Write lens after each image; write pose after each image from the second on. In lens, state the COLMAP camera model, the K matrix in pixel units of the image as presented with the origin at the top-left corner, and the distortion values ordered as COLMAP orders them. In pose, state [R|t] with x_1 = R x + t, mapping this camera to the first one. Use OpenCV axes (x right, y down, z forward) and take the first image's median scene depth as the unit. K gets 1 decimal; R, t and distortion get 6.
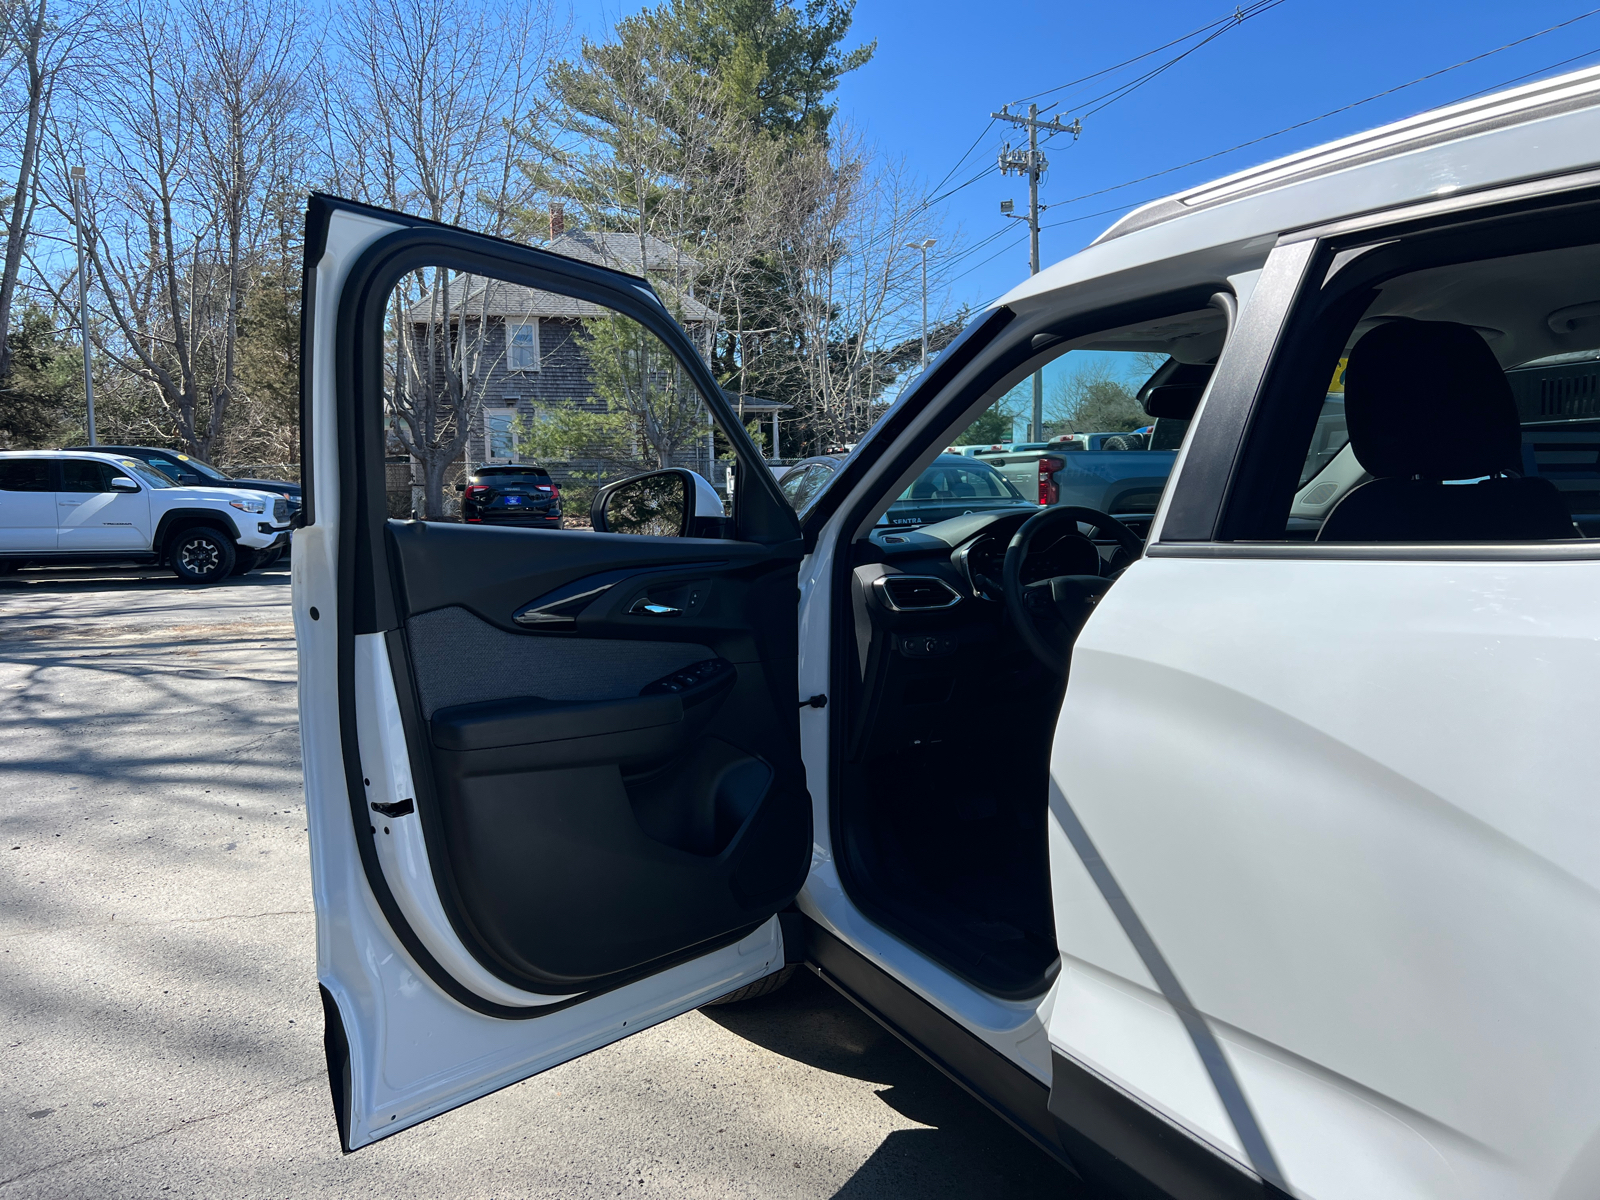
lens RADIAL K [[1212.5, 0, 795.1], [0, 1212.5, 595.6], [0, 0, 1]] dist [0.052888, -0.060175]
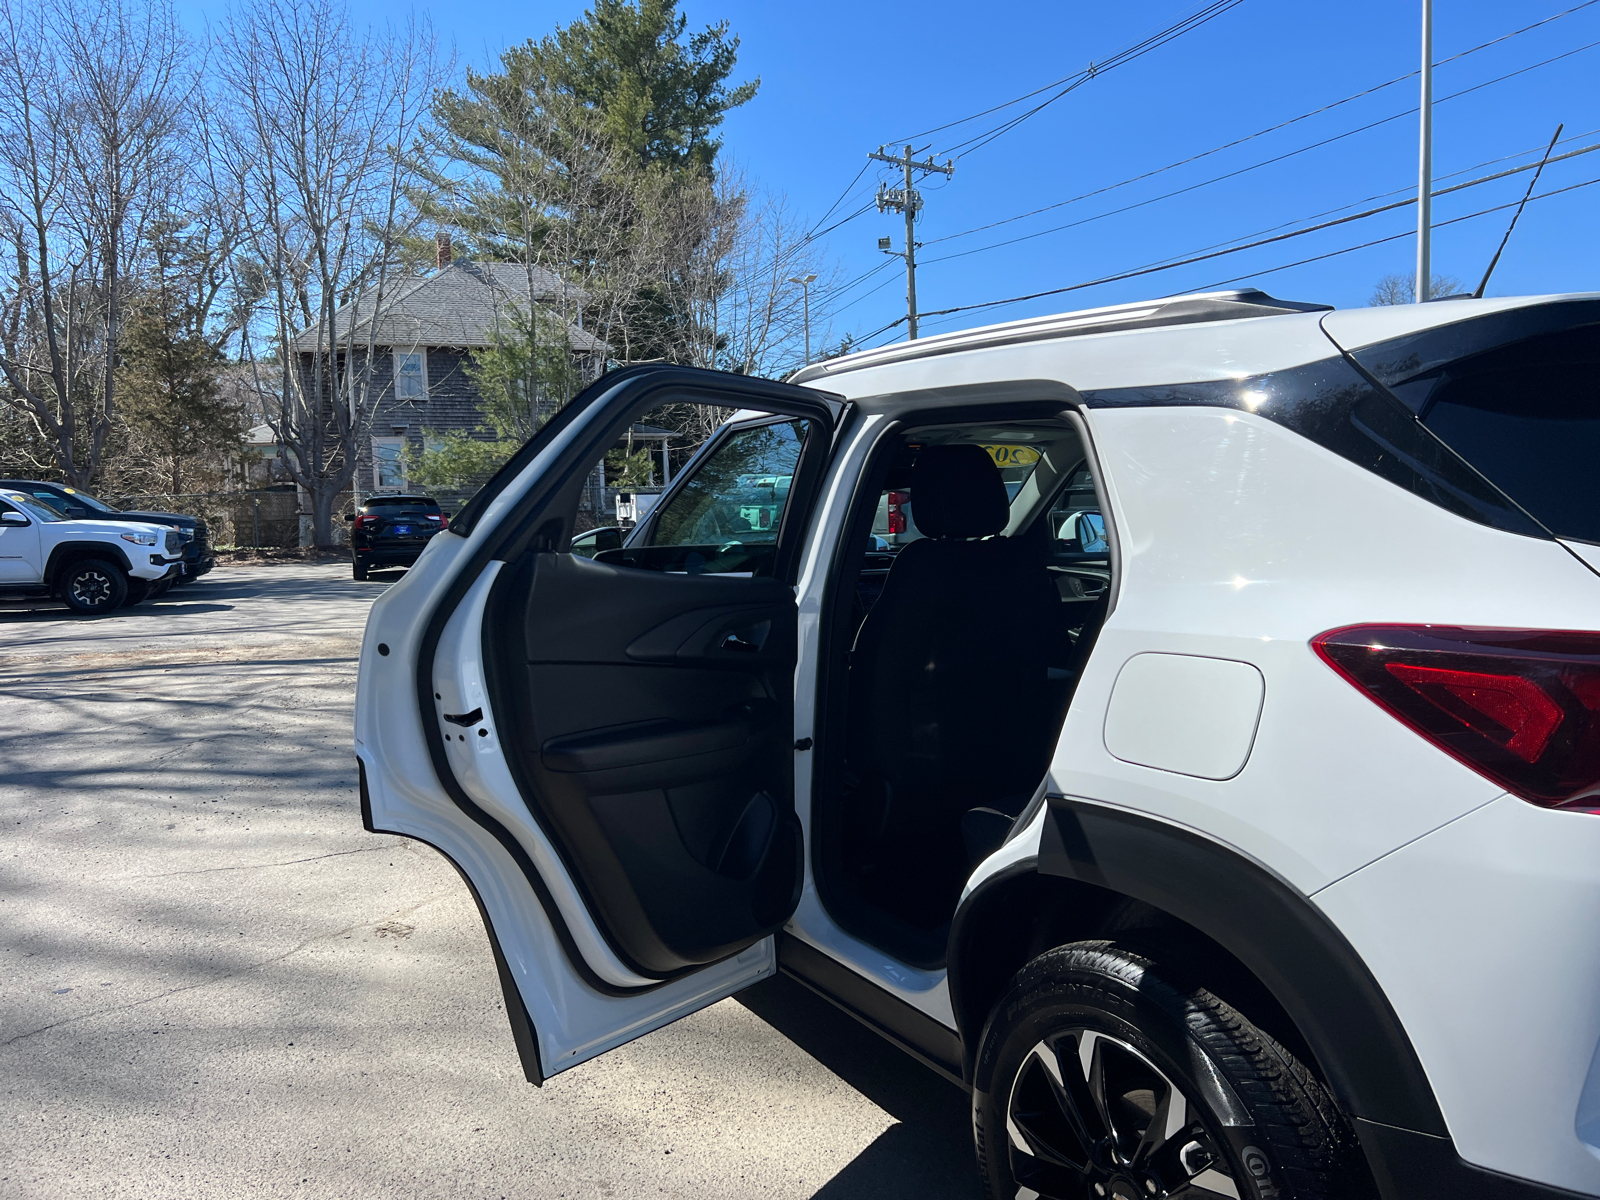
lens RADIAL K [[1212.5, 0, 791.6], [0, 1212.5, 613.0], [0, 0, 1]] dist [0.052888, -0.060175]
pose [[0.996690, -0.013627, 0.080152, 0.007197], [0.014020, 0.999892, -0.004347, 0.000655], [-0.080084, 0.005456, 0.996773, -0.031797]]
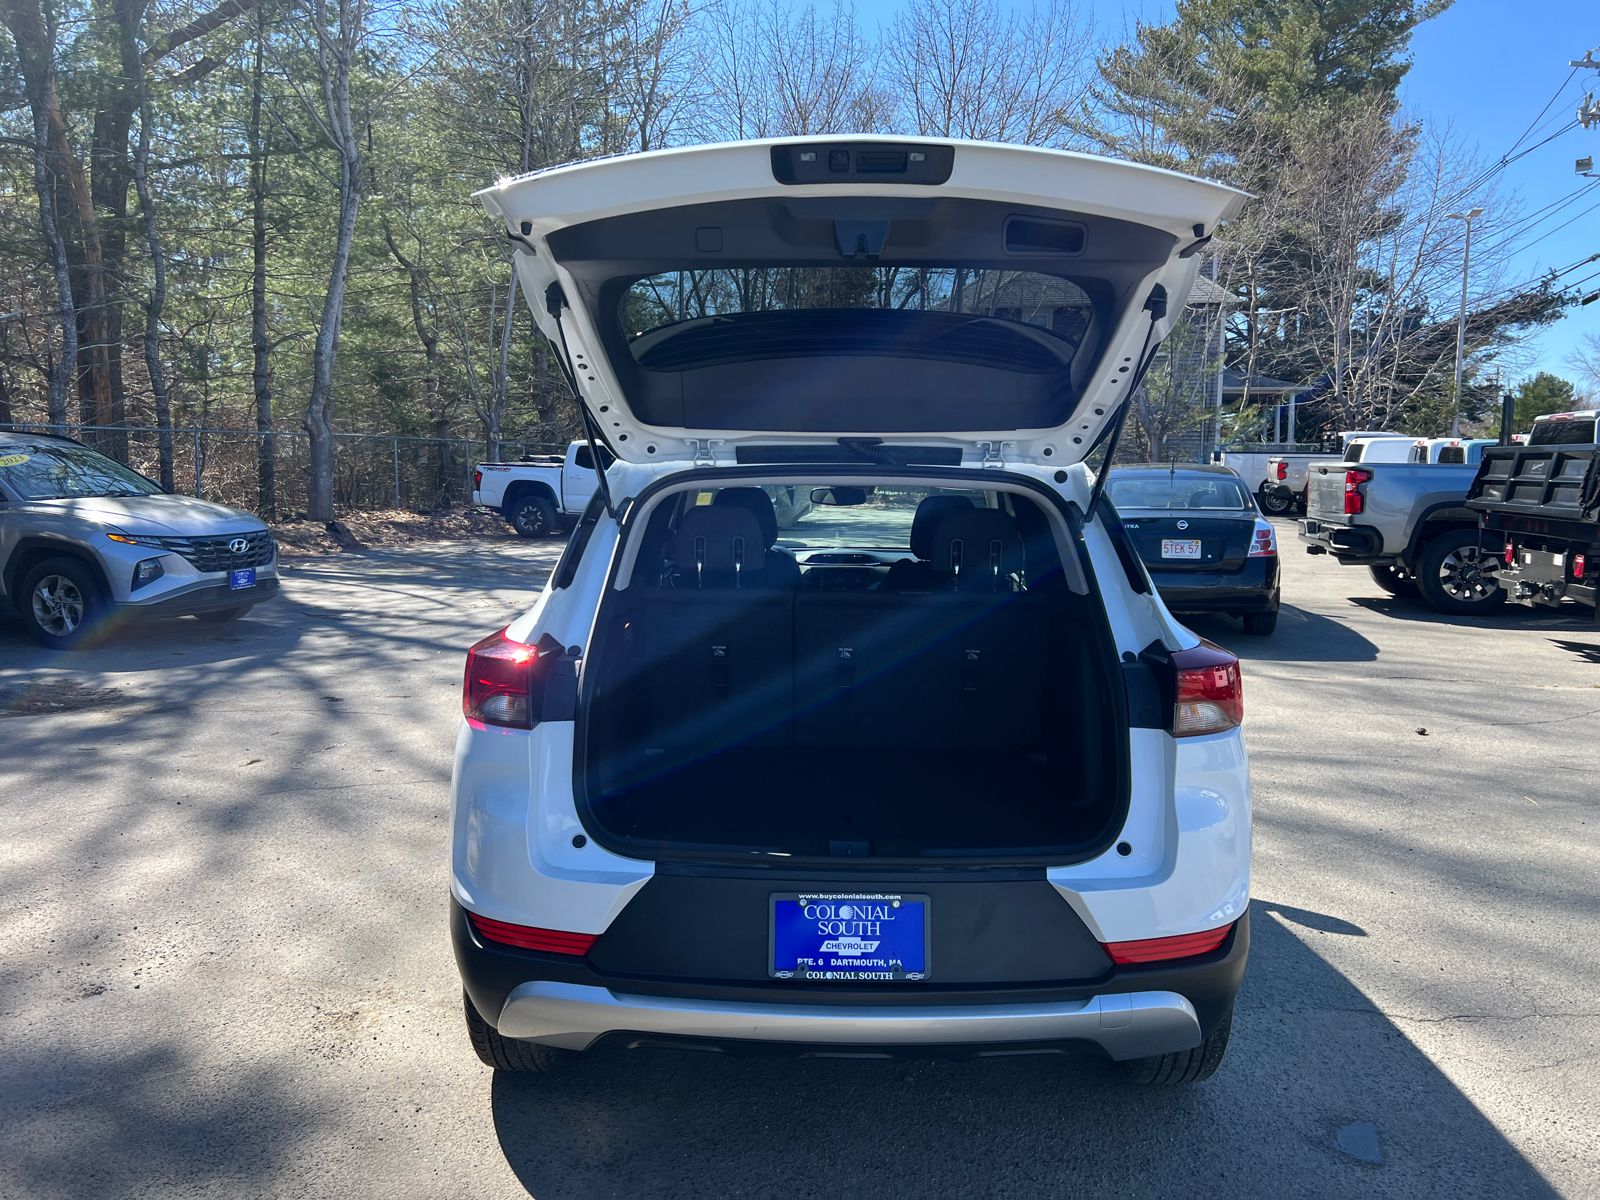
lens RADIAL K [[1212.5, 0, 809.8], [0, 1212.5, 599.1], [0, 0, 1]] dist [0.052888, -0.060175]
pose [[0.898471, 0.075540, -0.432485, 0.081227], [-0.063556, 0.997089, 0.042120, -0.004850], [0.434408, -0.010357, 0.900657, -0.056997]]
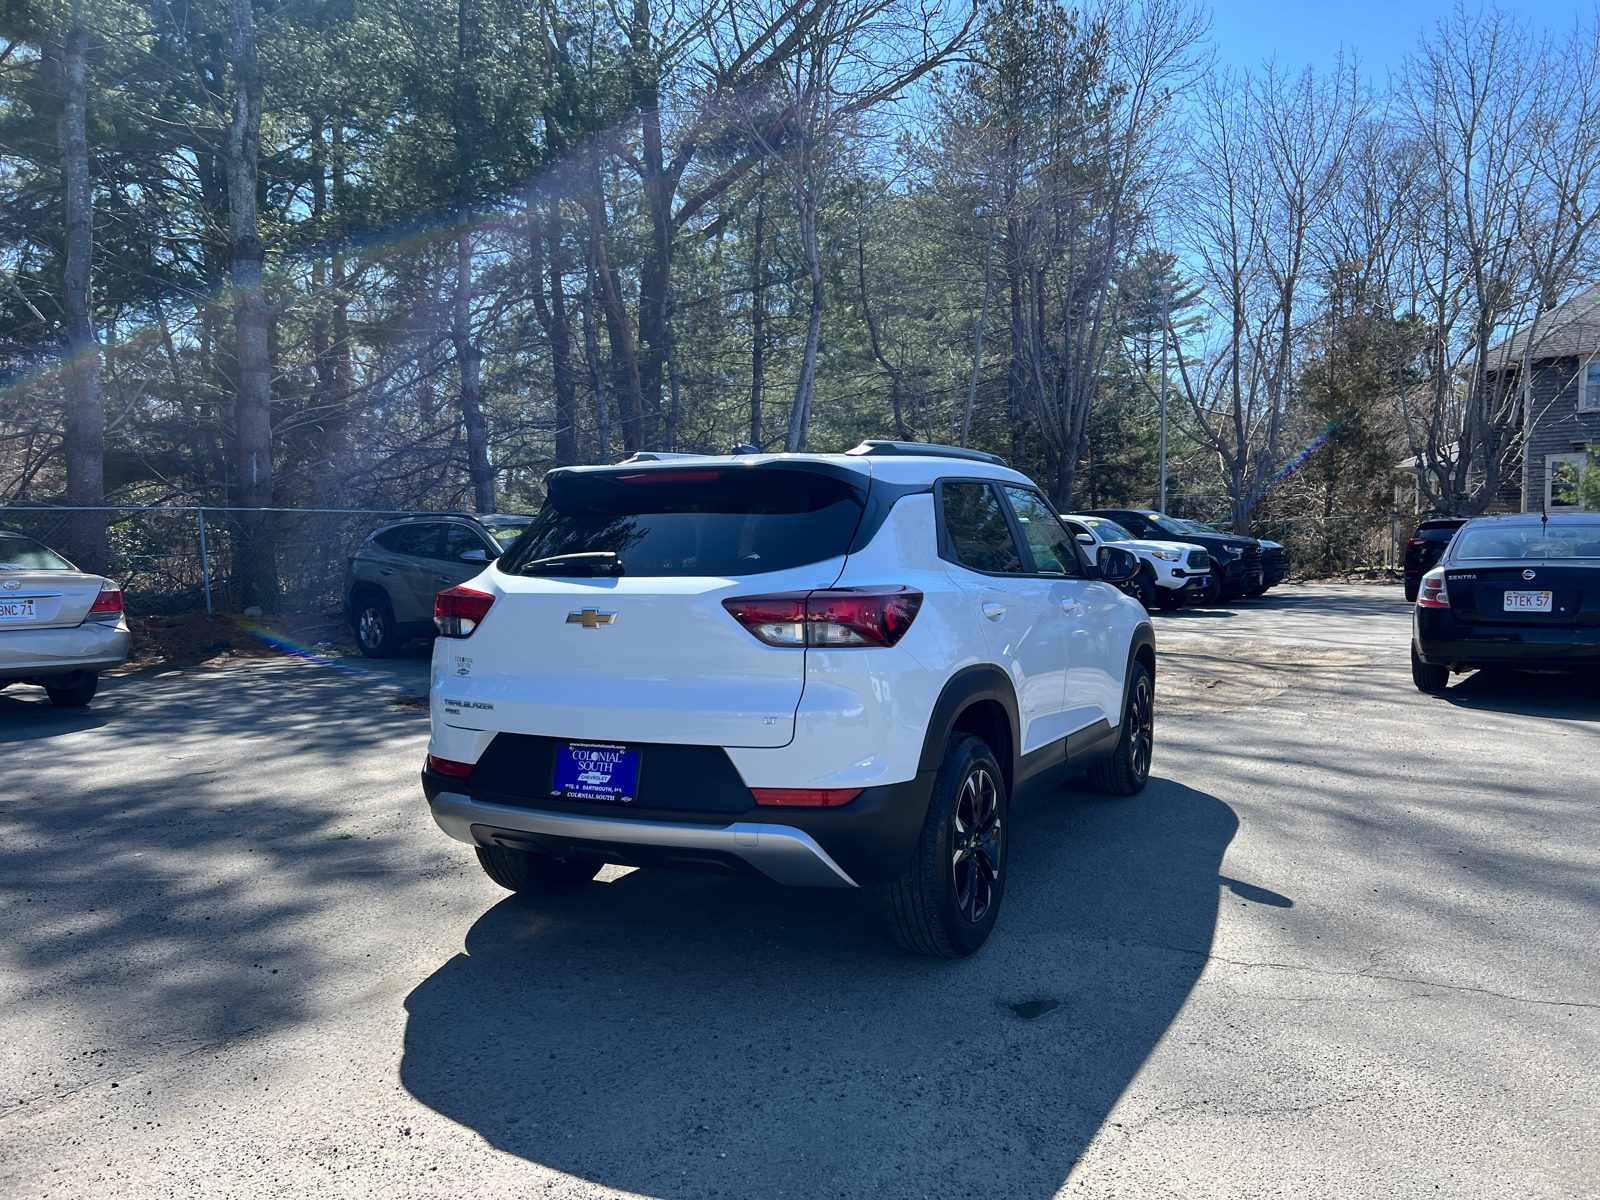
lens RADIAL K [[1212.5, 0, 782.0], [0, 1212.5, 621.5], [0, 0, 1]] dist [0.052888, -0.060175]
pose [[0.612676, 0.059436, -0.788096, 0.142784], [-0.072991, 0.997162, 0.018459, 0.000806], [0.786957, 0.046215, 0.615275, -0.046538]]
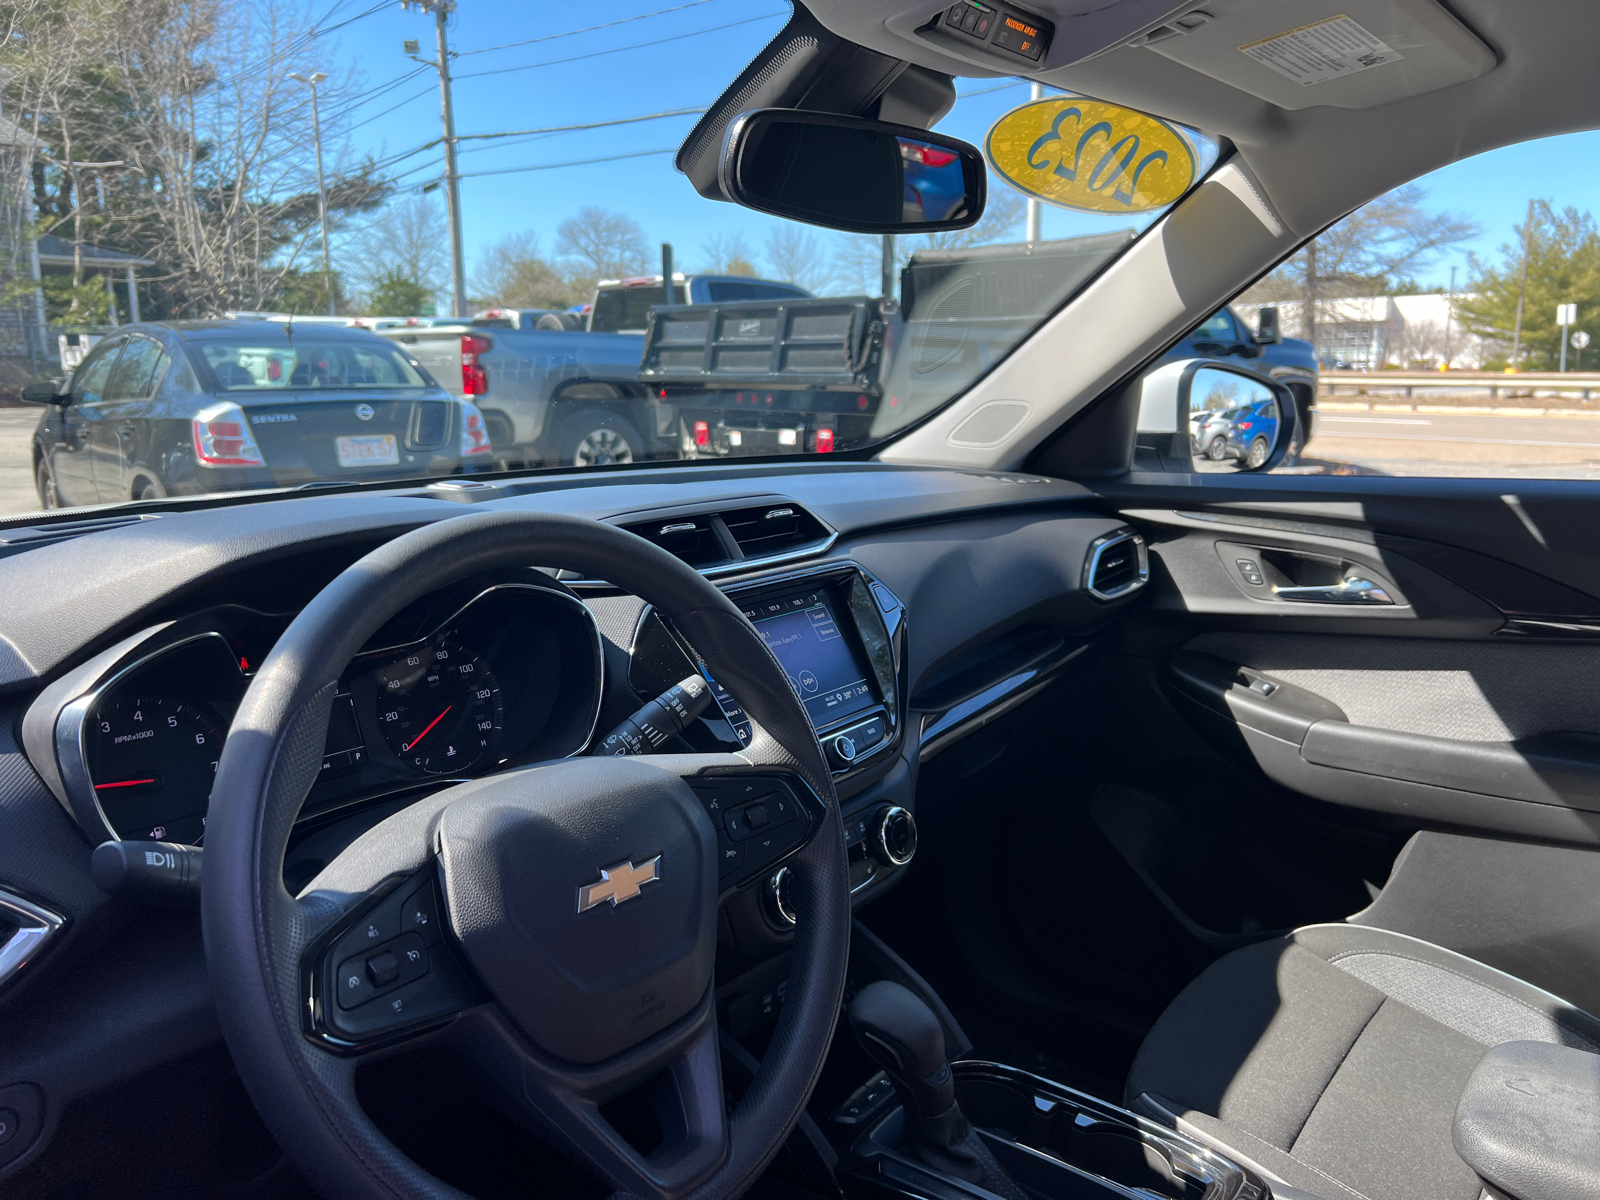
lens RADIAL K [[1212.5, 0, 818.6], [0, 1212.5, 585.7], [0, 0, 1]] dist [0.052888, -0.060175]
pose [[0.890013, -0.062272, 0.451662, 0.011423], [0.022670, 0.995448, 0.092575, -0.005614], [-0.455371, -0.072154, 0.887373, 0.050250]]
